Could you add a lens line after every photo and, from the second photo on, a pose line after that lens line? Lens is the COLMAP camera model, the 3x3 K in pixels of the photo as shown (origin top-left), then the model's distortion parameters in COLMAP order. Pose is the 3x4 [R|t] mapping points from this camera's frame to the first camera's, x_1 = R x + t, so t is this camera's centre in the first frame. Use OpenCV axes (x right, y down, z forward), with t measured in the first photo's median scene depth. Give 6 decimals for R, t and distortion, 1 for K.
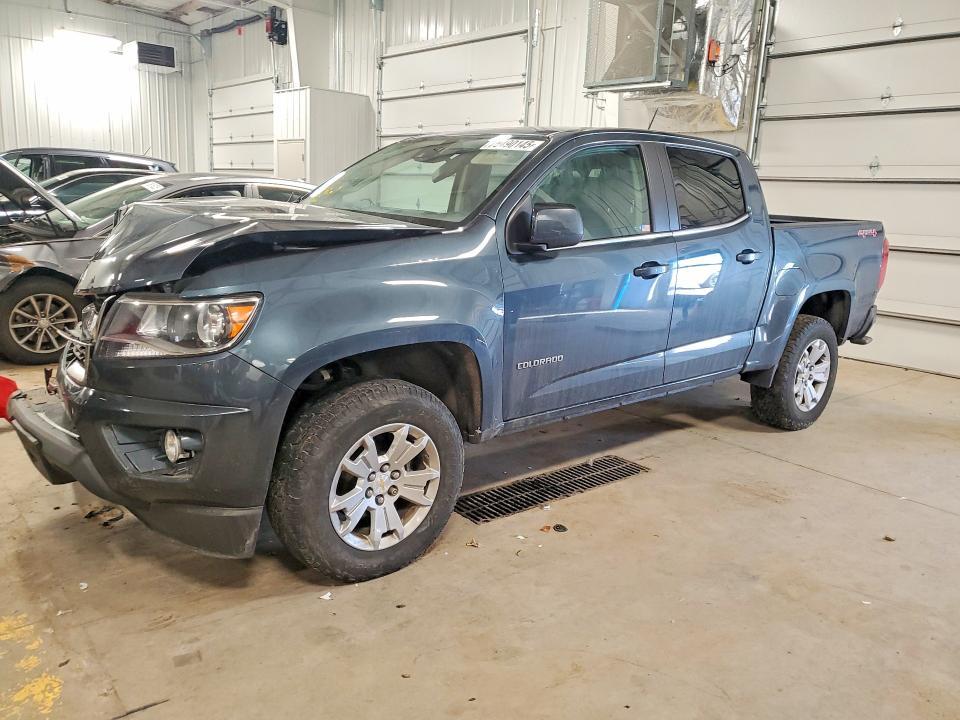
lens RADIAL K [[750.2, 0, 478.8], [0, 750.2, 355.6], [0, 0, 1]] dist [0.007412, 0.012247]
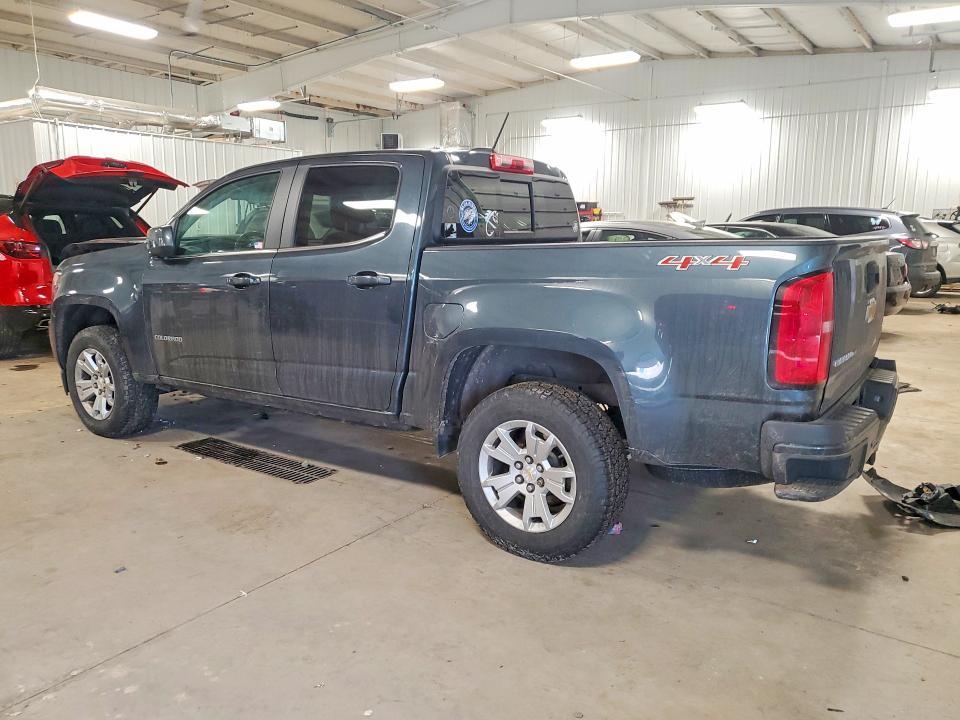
lens RADIAL K [[750.2, 0, 477.6], [0, 750.2, 360.8], [0, 0, 1]] dist [0.007412, 0.012247]
pose [[0.254033, 0.116235, -0.960186, 1.278302], [-0.195738, 0.978389, 0.066652, -0.126883], [0.947182, 0.171013, 0.271295, 0.954234]]
